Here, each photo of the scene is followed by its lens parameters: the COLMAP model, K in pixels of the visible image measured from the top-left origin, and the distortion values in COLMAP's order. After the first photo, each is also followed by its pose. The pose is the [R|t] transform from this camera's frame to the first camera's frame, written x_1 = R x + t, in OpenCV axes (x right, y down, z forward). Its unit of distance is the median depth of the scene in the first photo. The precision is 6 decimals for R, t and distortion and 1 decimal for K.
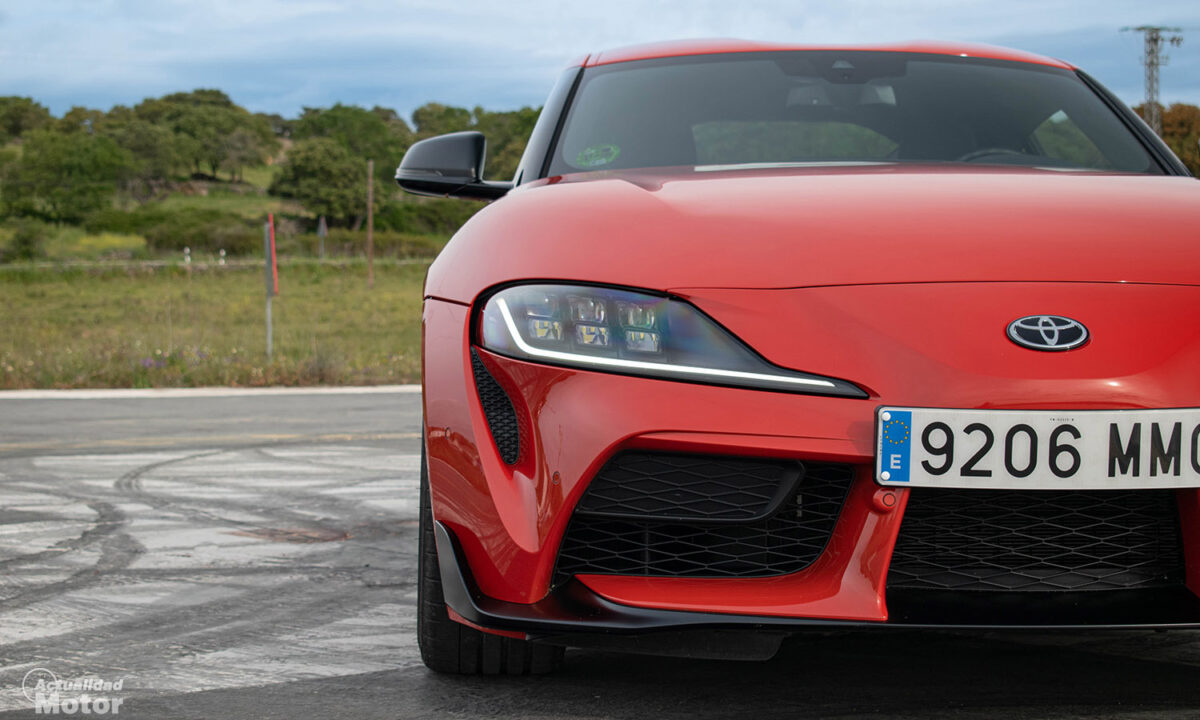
lens RADIAL K [[2468.4, 0, 600.0], [0, 2468.4, 360.0], [0, 0, 1]] dist [0.038894, -0.048838]
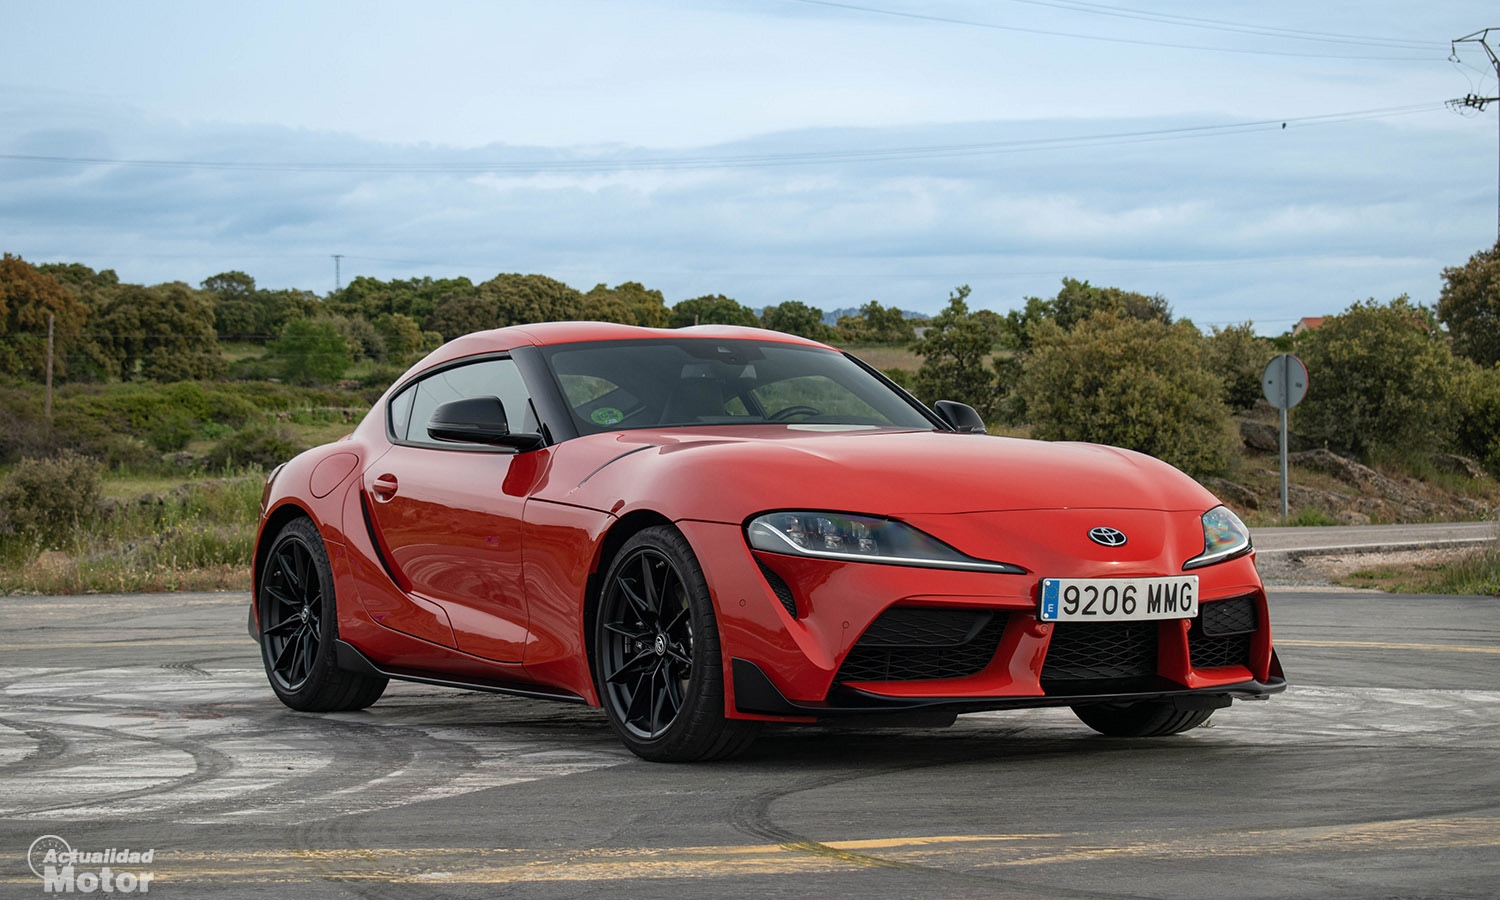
lens RADIAL K [[3085.5, 0, 750.0], [0, 3085.5, 450.0], [0, 0, 1]] dist [0.038894, -0.048838]
pose [[0.883465, -0.000280, 0.468497, -1.151294], [0.018171, 0.999268, -0.033668, -0.002940], [-0.468145, 0.038258, 0.882823, -0.923276]]
